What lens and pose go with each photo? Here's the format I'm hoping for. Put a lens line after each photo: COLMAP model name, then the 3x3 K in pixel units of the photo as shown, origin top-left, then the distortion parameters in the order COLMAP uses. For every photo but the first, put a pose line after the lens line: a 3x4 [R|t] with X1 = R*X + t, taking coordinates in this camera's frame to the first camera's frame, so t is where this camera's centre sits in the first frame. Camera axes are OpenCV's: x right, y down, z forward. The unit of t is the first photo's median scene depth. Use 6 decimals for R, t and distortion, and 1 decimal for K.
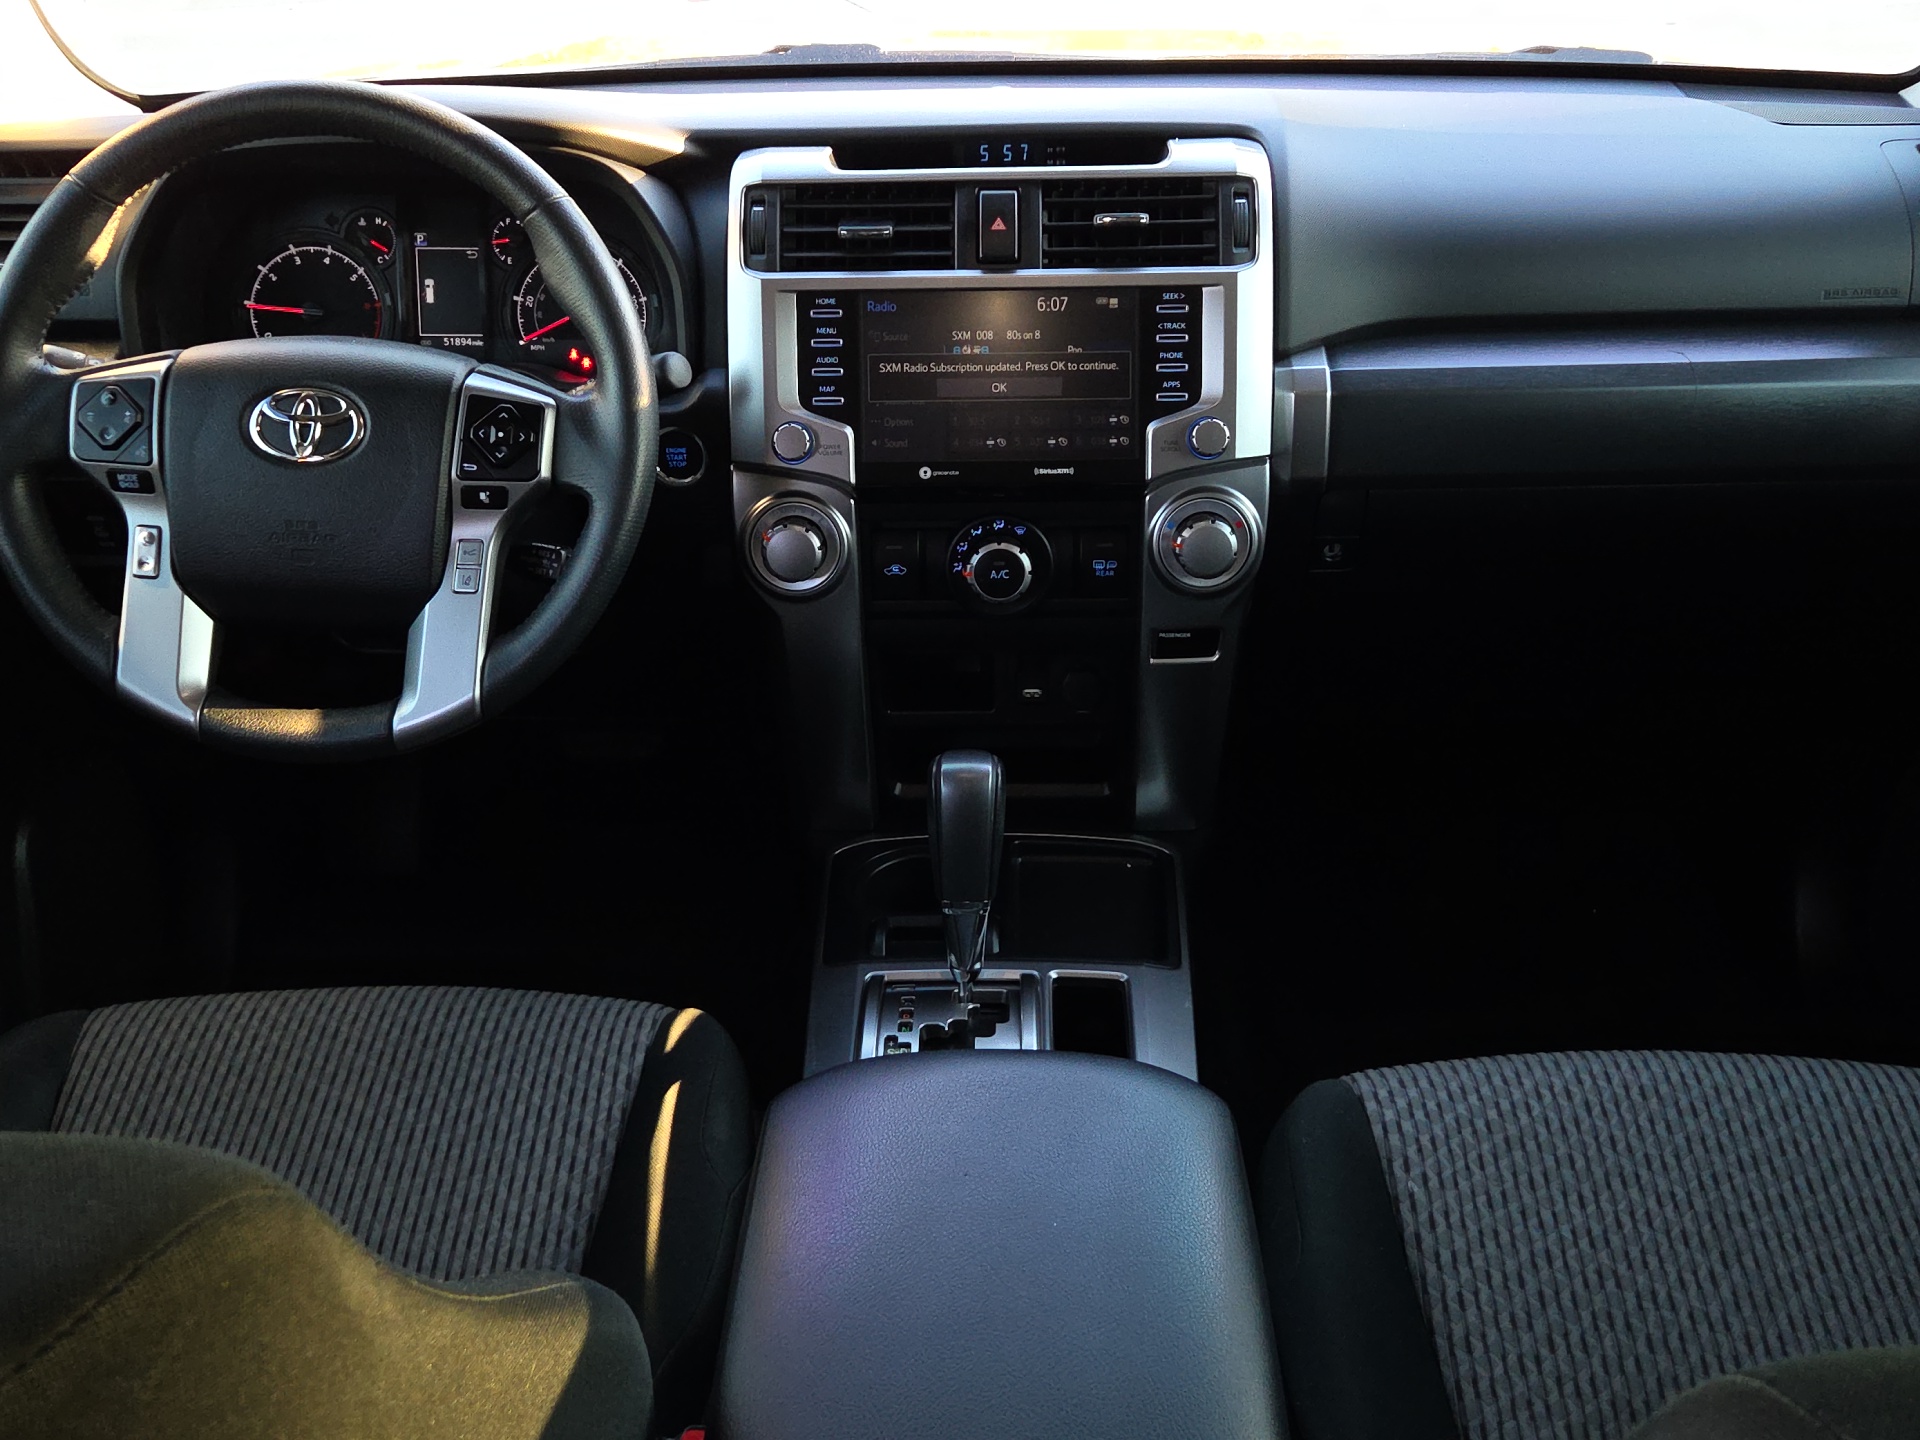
lens RADIAL K [[1877.4, 0, 963.9], [0, 1877.4, 698.8], [0, 0, 1]] dist [0.053840, -0.020476]
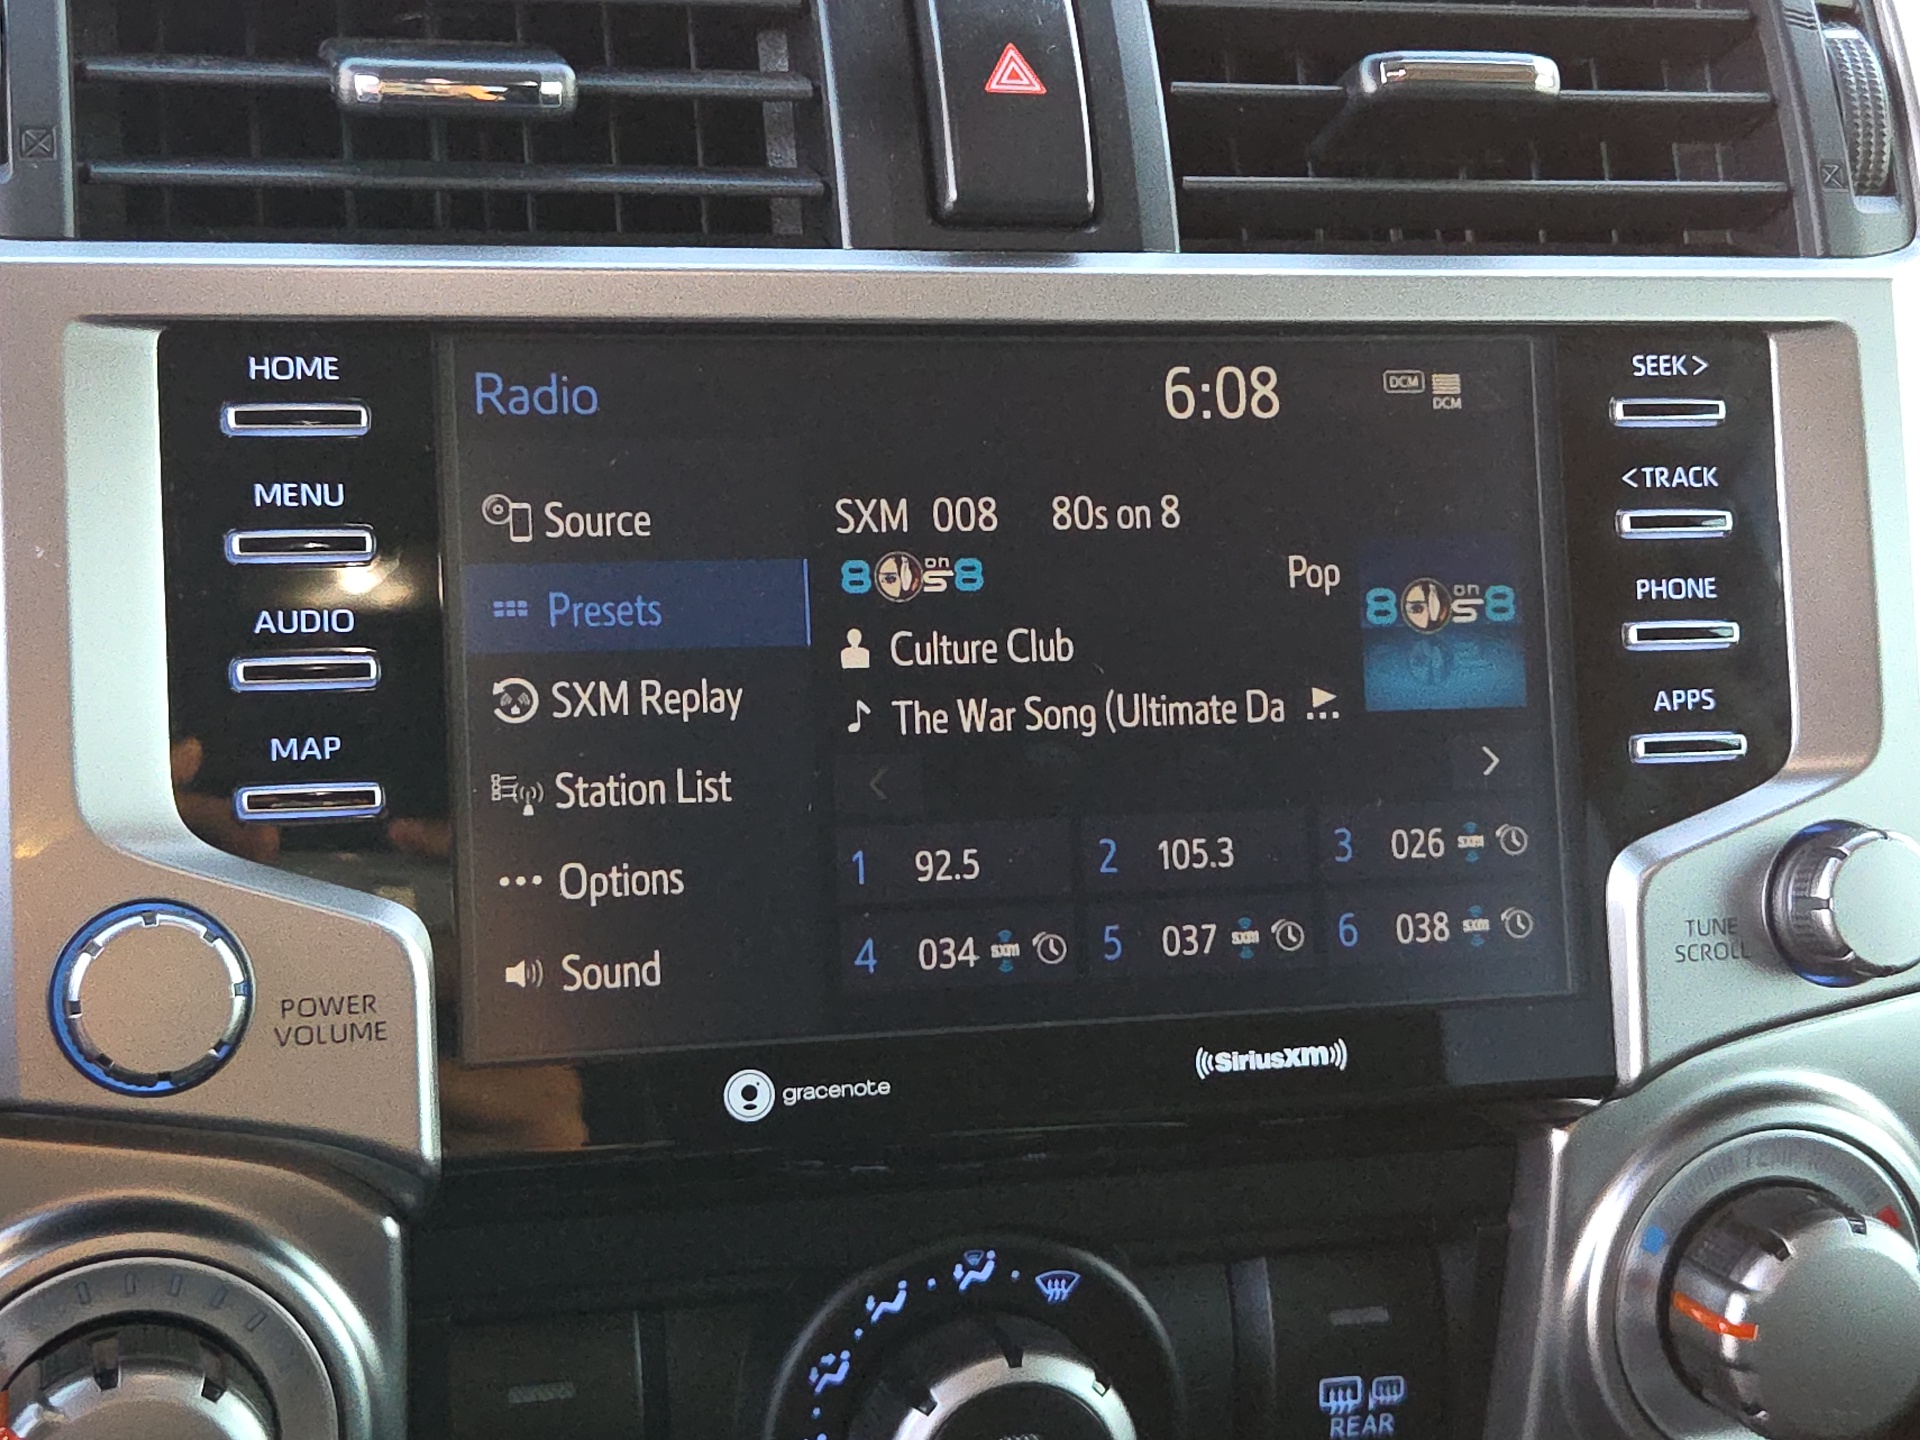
lens RADIAL K [[2974.9, 0, 963.4], [0, 2974.9, 686.3], [0, 0, 1]] dist [0.094554, -0.032737]
pose [[0.953830, -0.016555, 0.299892, -0.105587], [0.071299, 0.982419, -0.172538, -0.106000], [-0.291763, 0.185954, 0.938241, 0.648356]]
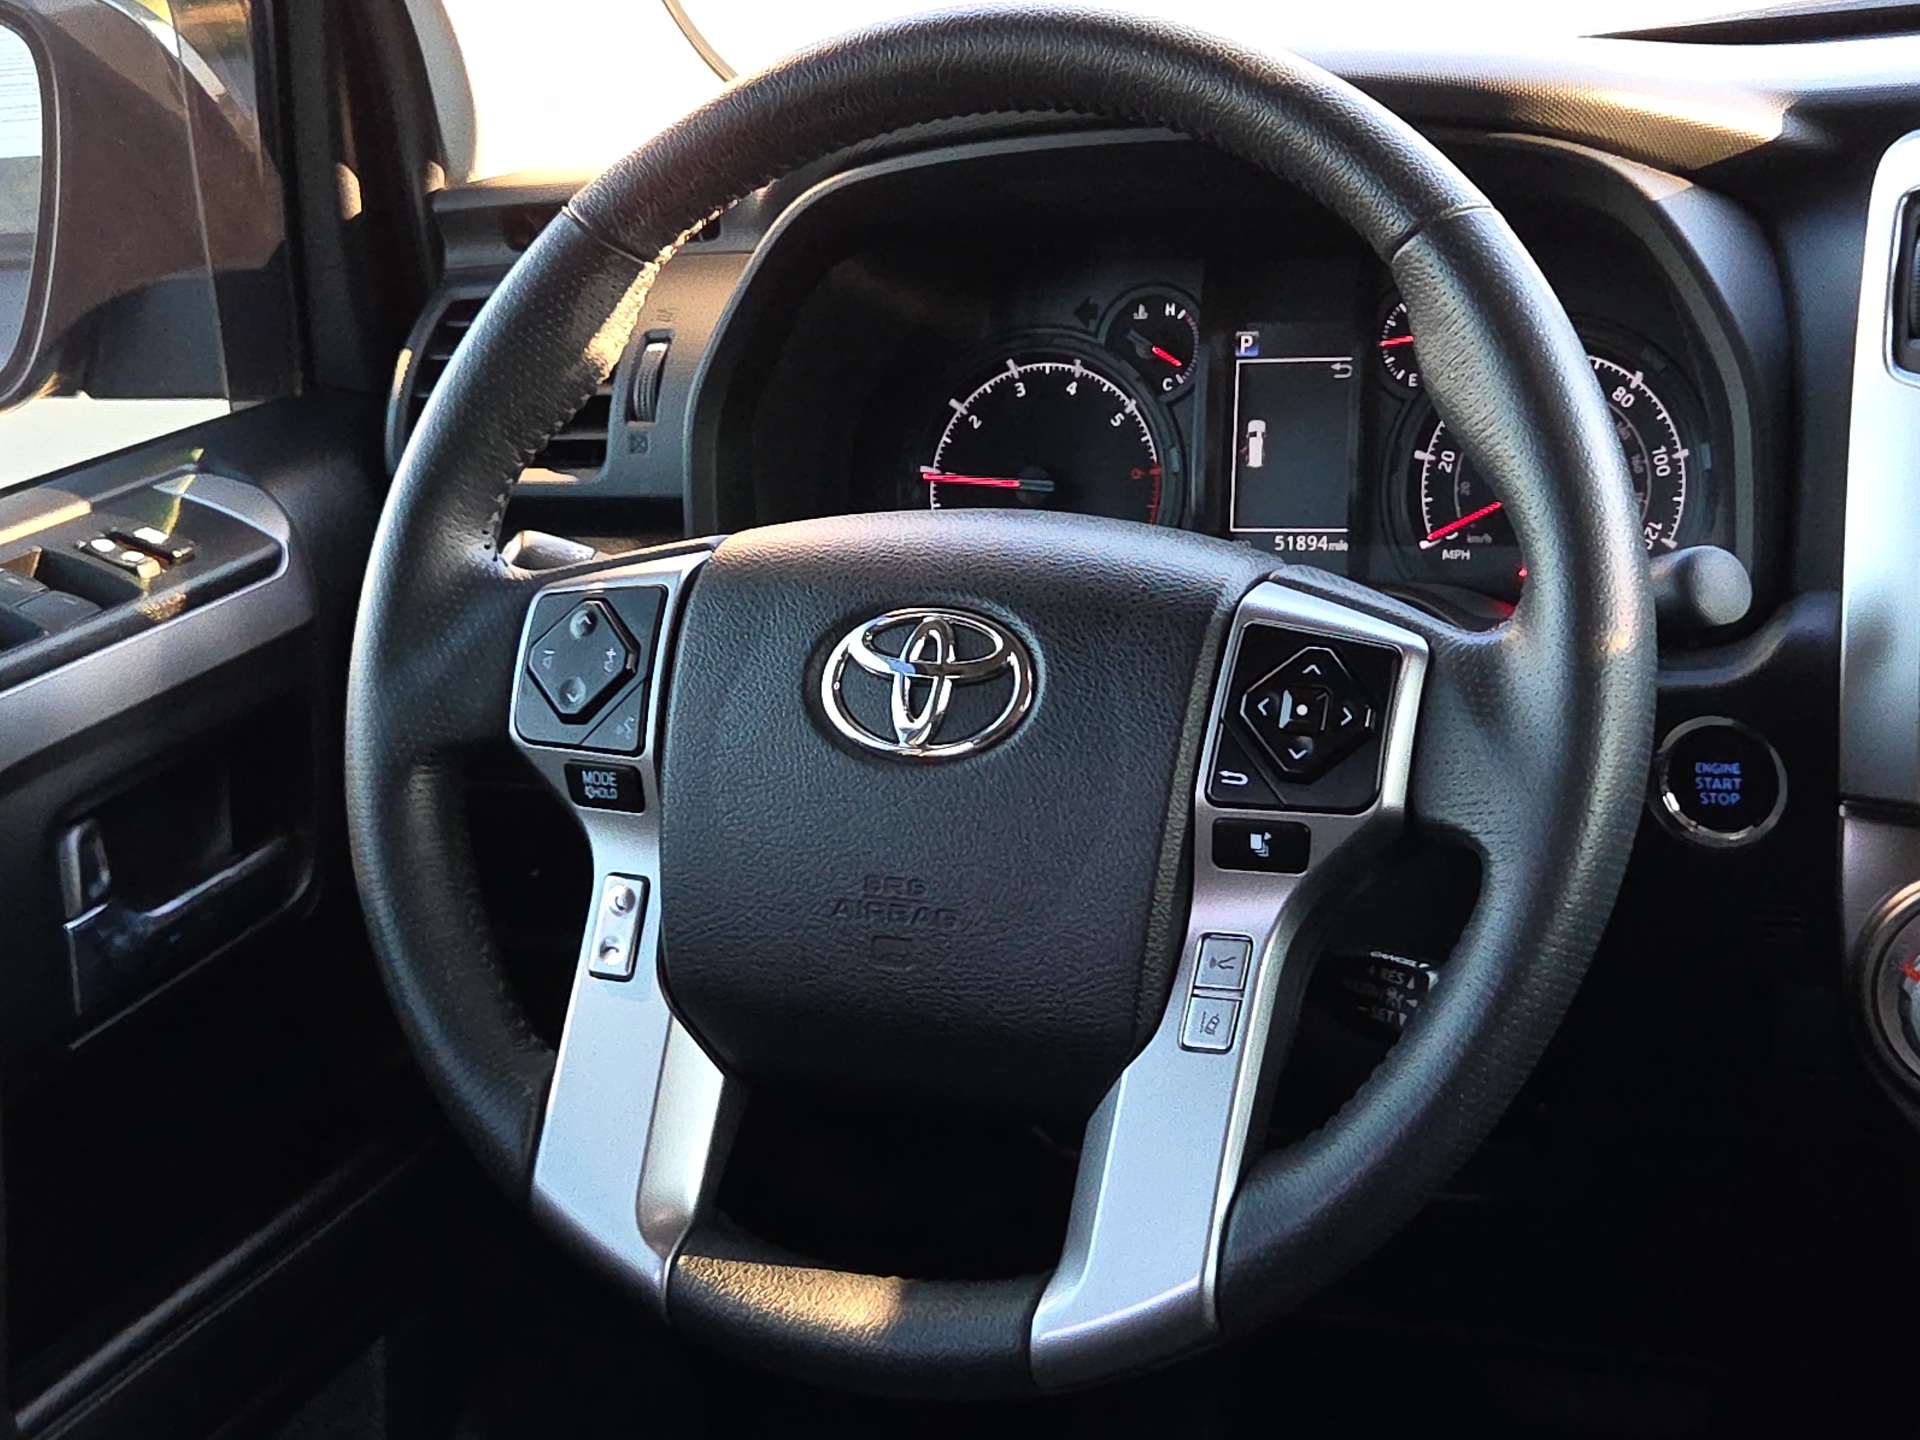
lens RADIAL K [[3274.6, 0, 993.0], [0, 3274.6, 714.2], [0, 0, 1]] dist [0.112109, -0.182160]
pose [[0.914879, 0.027020, -0.402823, 0.005726], [-0.092366, 0.985303, -0.143688, -0.016033], [0.393020, 0.168664, 0.903929, 0.225741]]
